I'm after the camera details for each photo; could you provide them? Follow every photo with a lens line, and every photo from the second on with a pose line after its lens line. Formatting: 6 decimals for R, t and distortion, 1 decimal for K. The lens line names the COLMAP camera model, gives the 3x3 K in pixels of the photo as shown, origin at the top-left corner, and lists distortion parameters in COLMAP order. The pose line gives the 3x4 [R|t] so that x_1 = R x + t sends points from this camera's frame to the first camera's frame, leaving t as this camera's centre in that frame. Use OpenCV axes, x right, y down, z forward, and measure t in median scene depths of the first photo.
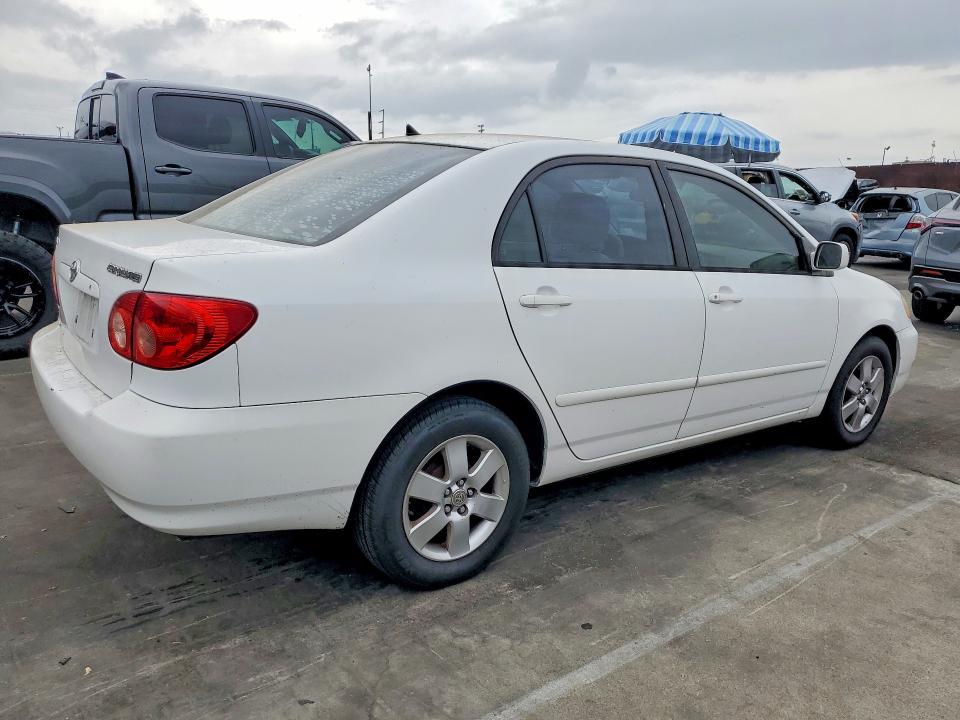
lens RADIAL K [[860.8, 0, 481.1], [0, 860.8, 362.7], [0, 0, 1]] dist [0.025876, 0.004251]
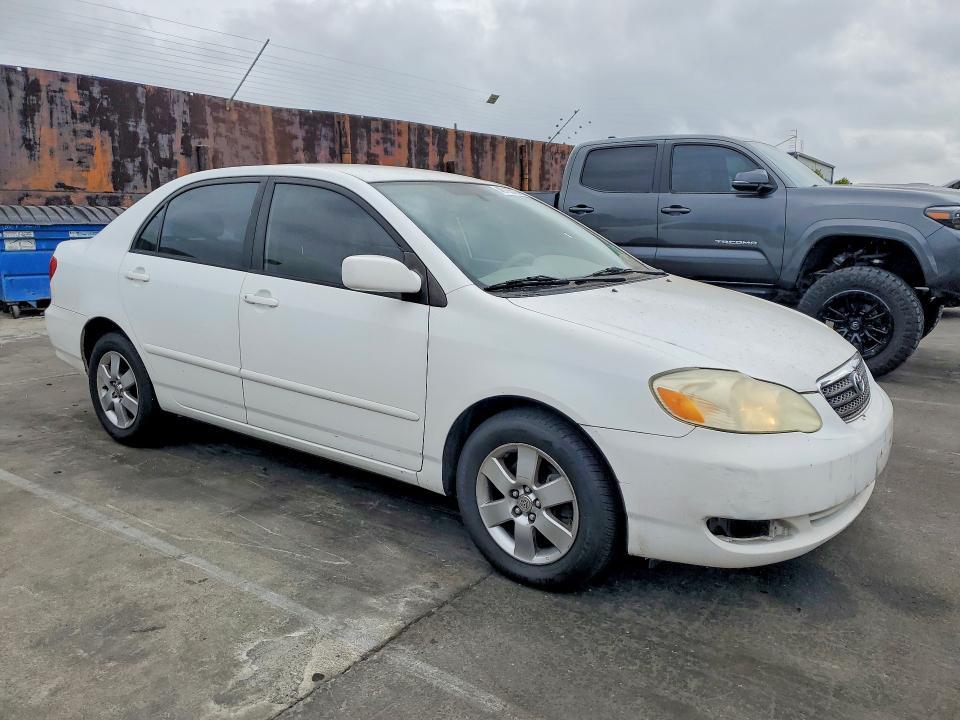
lens RADIAL K [[761.4, 0, 481.2], [0, 761.4, 356.4], [0, 0, 1]] dist [0.002667, 0.010483]
pose [[0.202489, 0.141242, -0.969045, 1.363339], [-0.182606, 0.977634, 0.104337, -0.181425], [0.962109, 0.155826, 0.223752, 1.135960]]
